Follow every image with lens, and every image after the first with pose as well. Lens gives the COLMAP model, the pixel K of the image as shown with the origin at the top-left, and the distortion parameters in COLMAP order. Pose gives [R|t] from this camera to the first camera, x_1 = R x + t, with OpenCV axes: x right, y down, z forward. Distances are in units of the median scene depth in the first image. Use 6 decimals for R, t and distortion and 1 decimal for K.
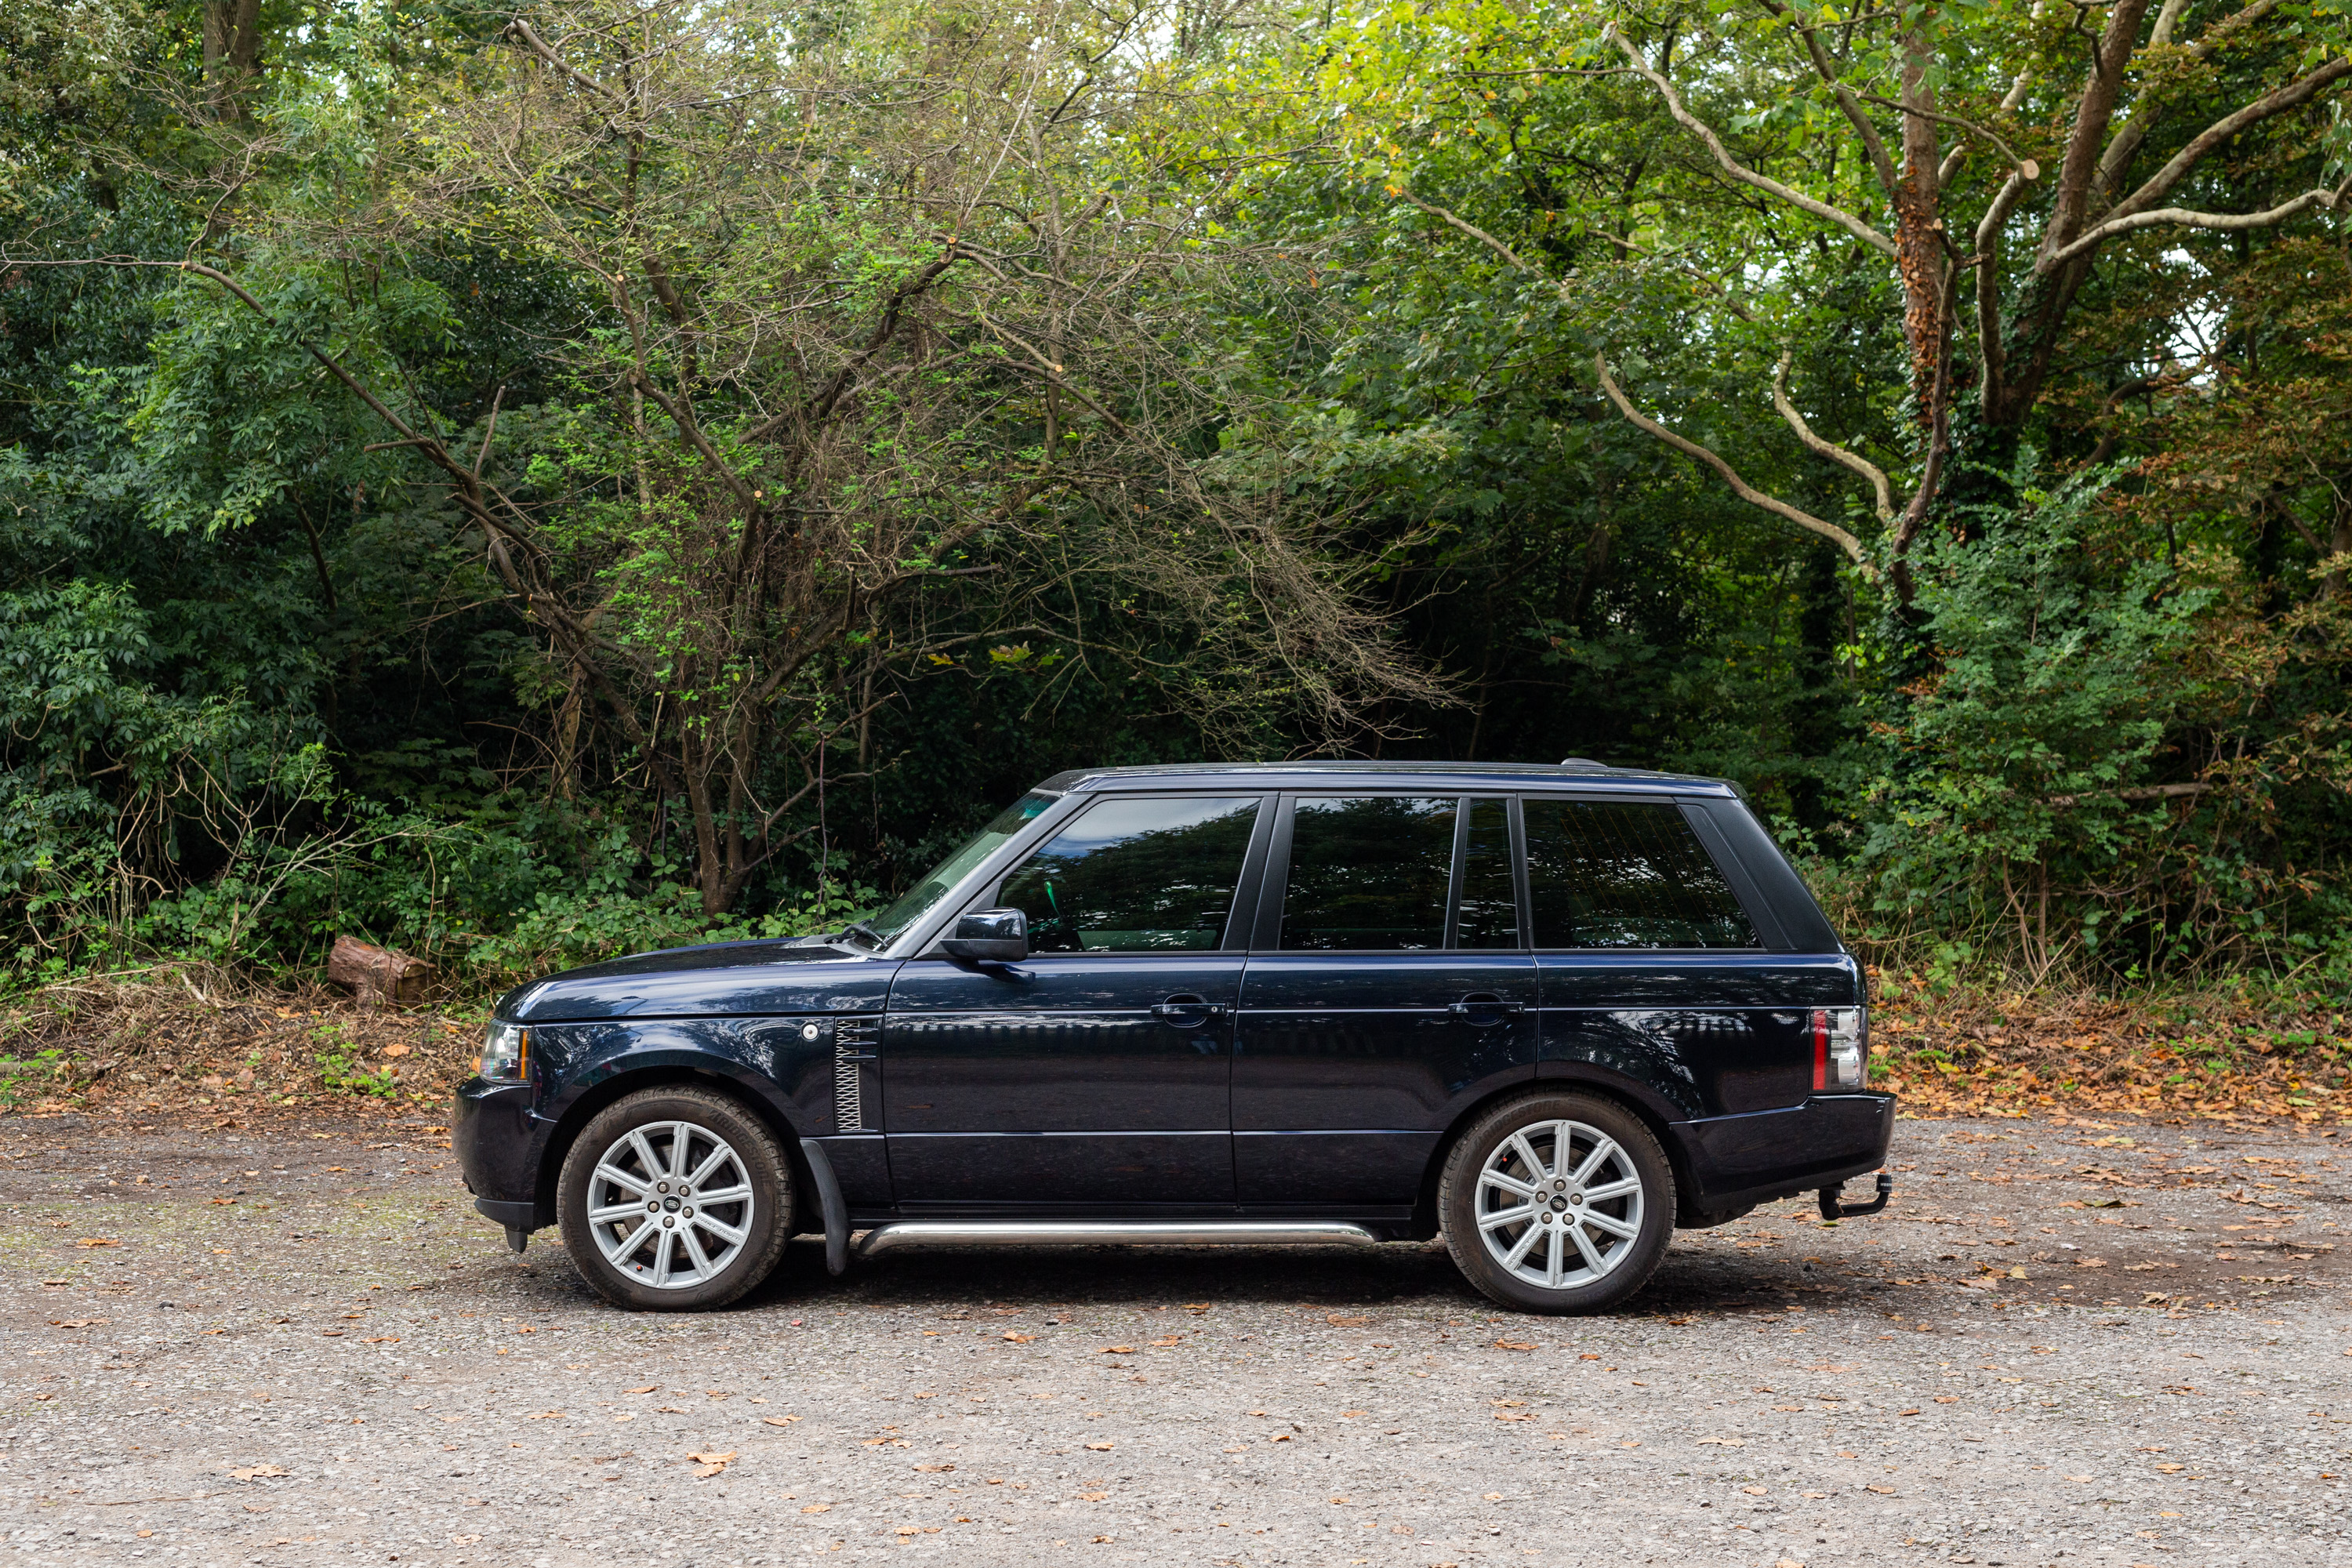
lens RADIAL K [[3306.1, 0, 1176.0], [0, 3306.1, 784.0], [0, 0, 1]] dist [-0.014317, -0.010147]
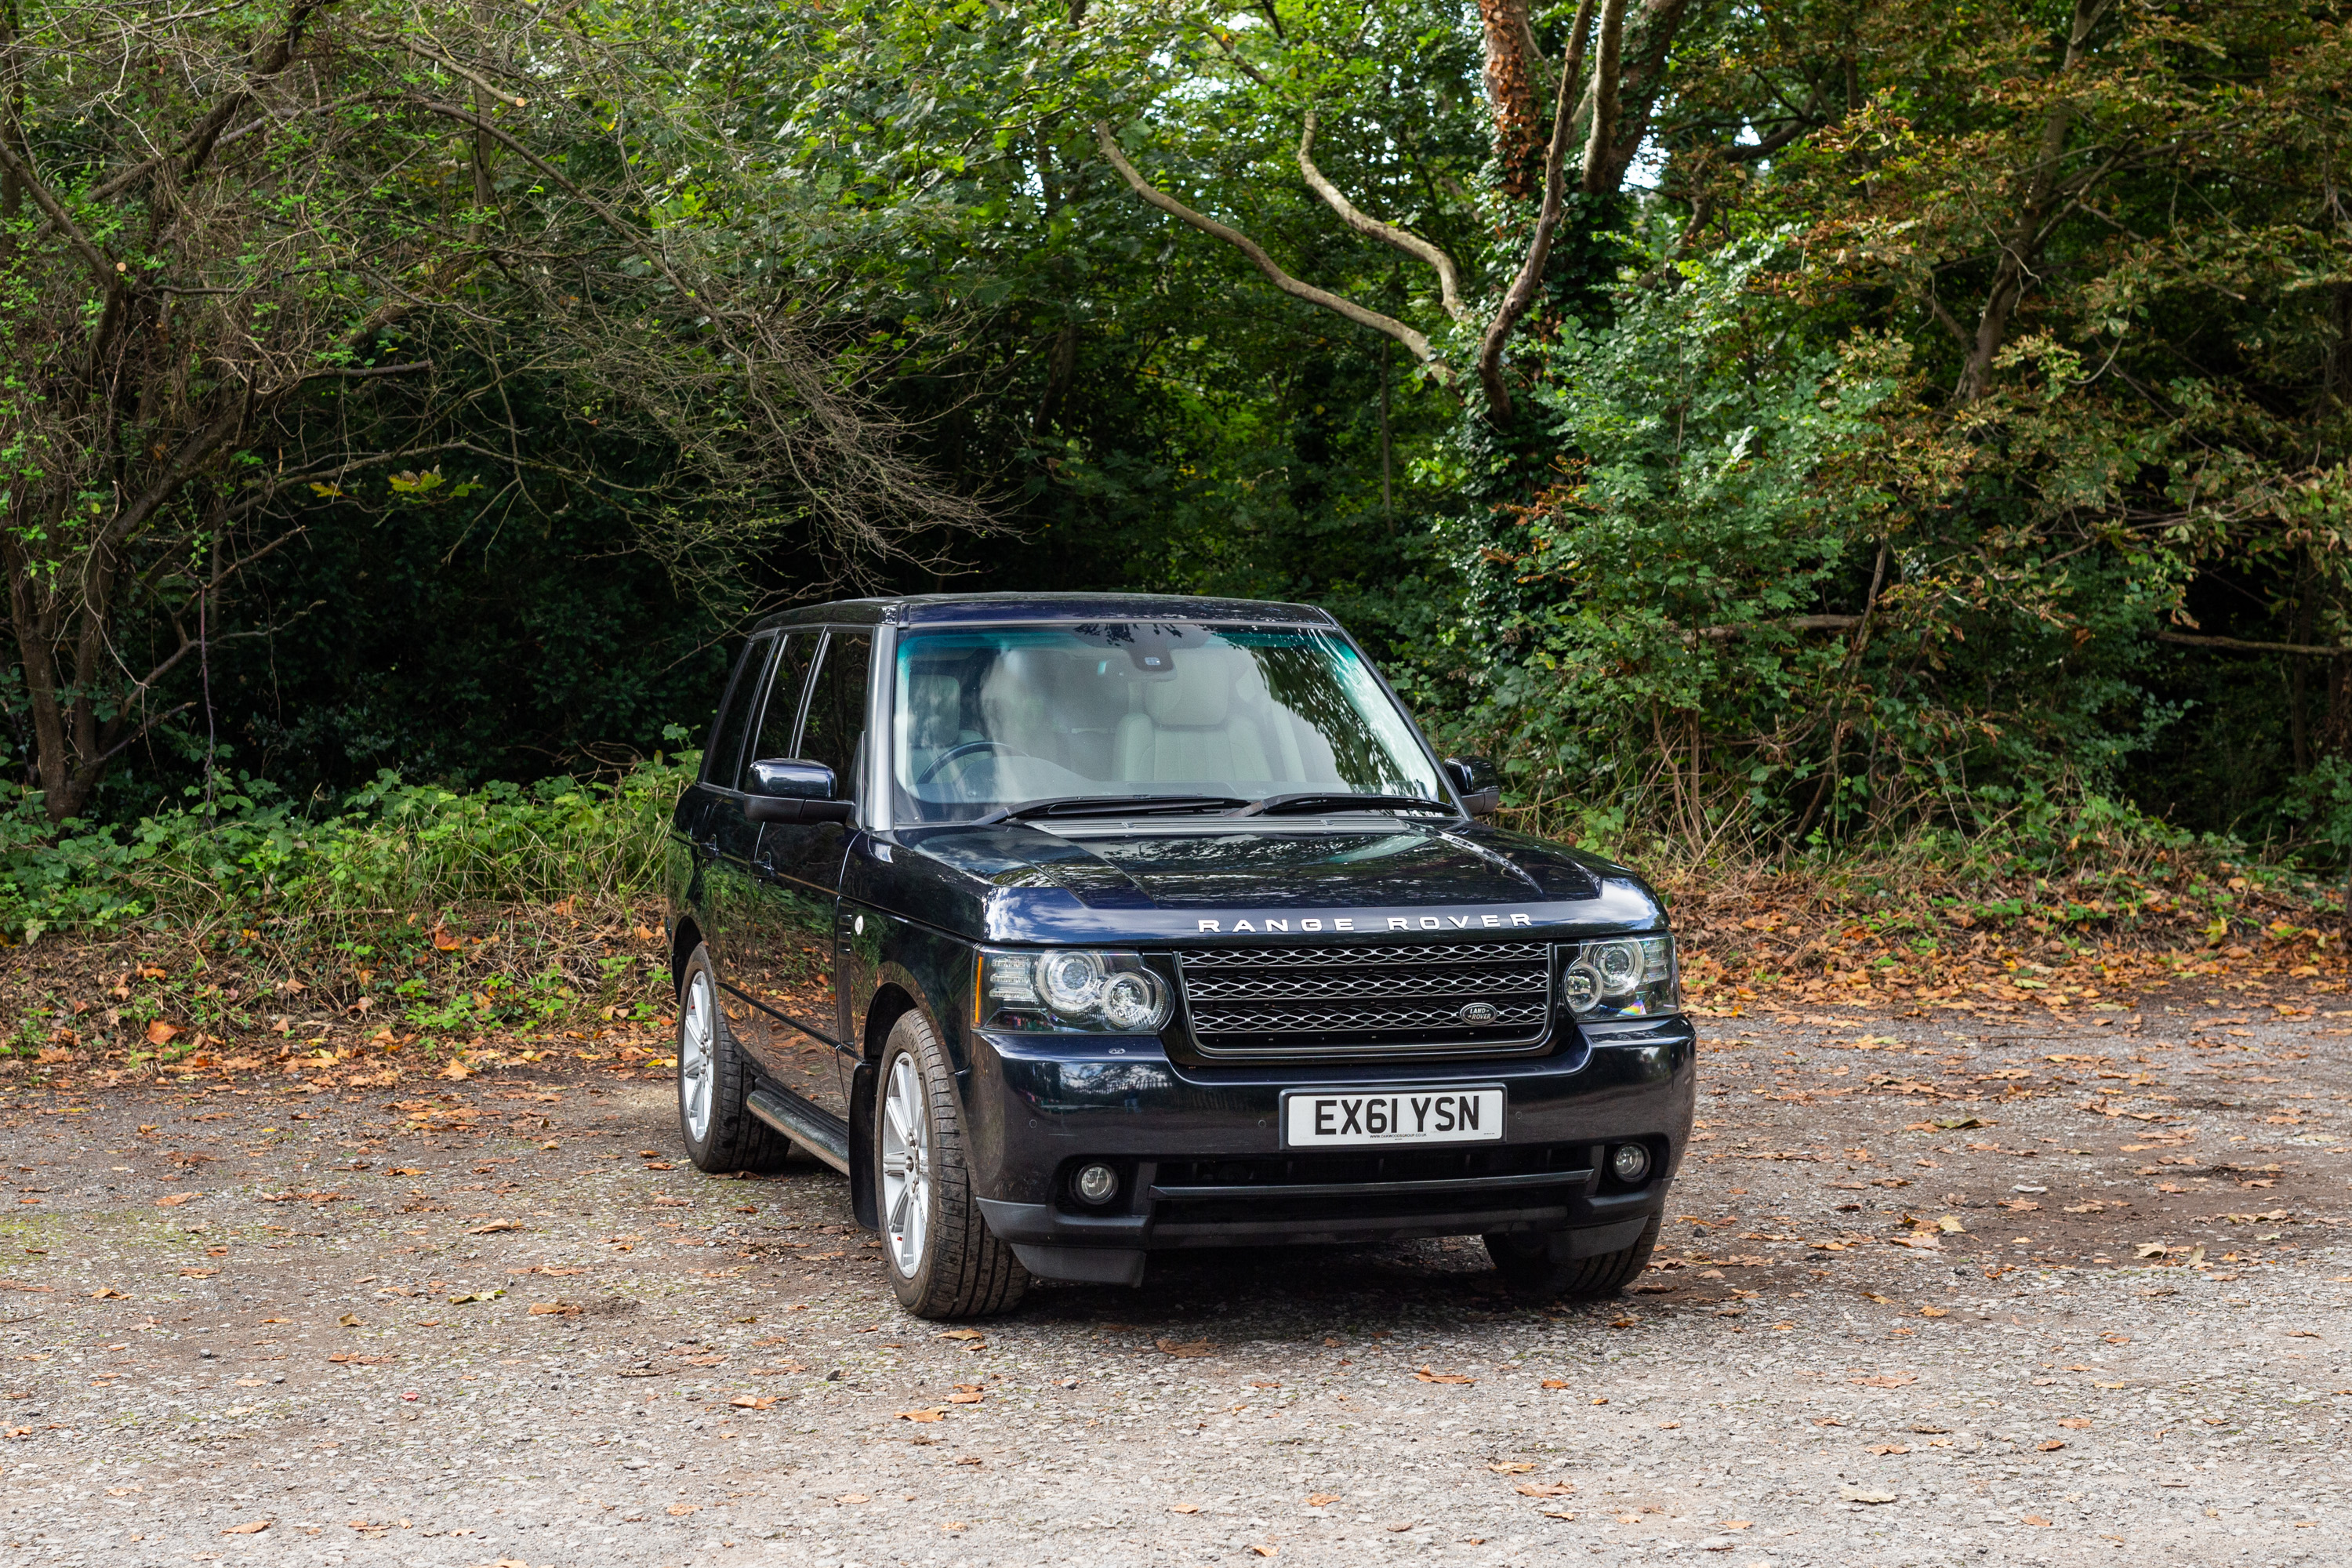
lens RADIAL K [[3725.4, 0, 1176.0], [0, 3725.4, 784.0], [0, 0, 1]] dist [-0.017344, -0.034865]
pose [[0.981798, -0.028675, 0.187749, -0.046788], [0.021986, 0.999050, 0.037614, 0.004149], [-0.188649, -0.032801, 0.981497, 0.097359]]
